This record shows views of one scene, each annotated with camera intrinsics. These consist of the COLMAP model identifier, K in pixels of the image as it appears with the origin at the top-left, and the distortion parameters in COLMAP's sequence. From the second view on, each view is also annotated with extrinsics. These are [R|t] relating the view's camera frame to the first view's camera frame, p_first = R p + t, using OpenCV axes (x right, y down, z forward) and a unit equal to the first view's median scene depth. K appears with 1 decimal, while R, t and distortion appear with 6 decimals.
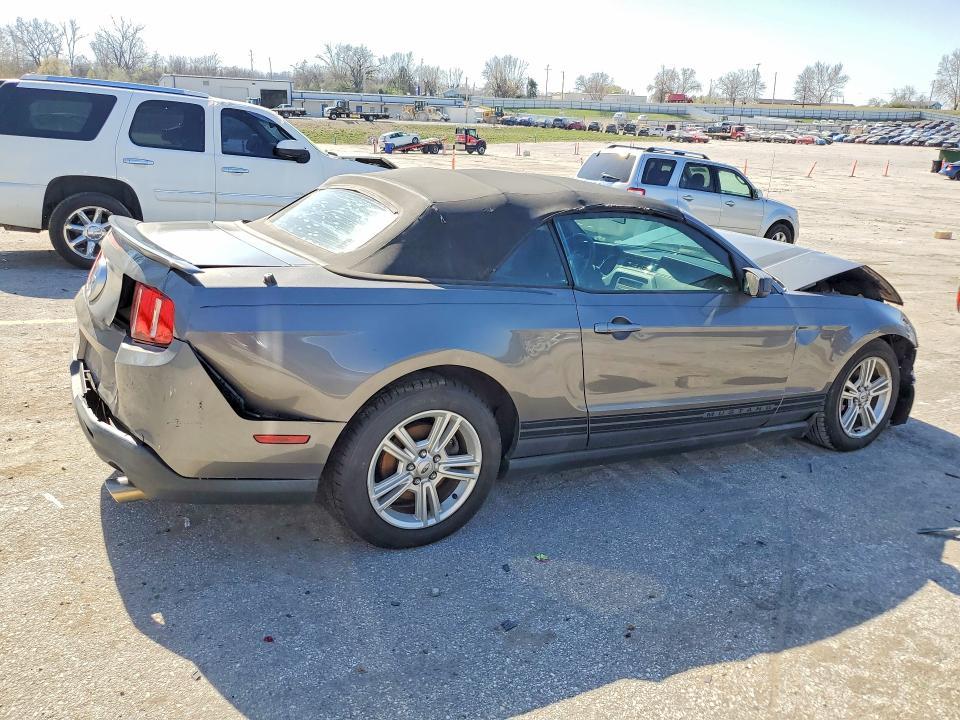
lens RADIAL K [[750.9, 0, 484.9], [0, 750.9, 361.4], [0, 0, 1]] dist [0.008348, -0.005560]
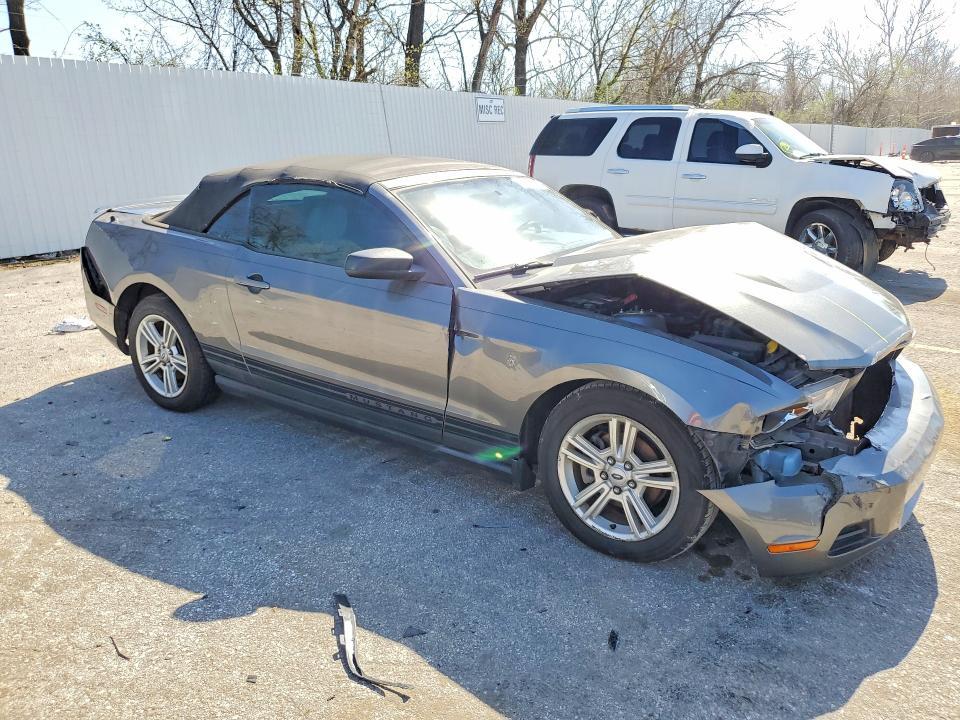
lens RADIAL K [[750.9, 0, 485.2], [0, 750.9, 358.8], [0, 0, 1]] dist [0.008348, -0.005560]
pose [[0.435031, 0.183522, -0.881515, 1.363069], [-0.216266, 0.971647, 0.095558, -0.118189], [0.874058, 0.149072, 0.462386, 0.794695]]
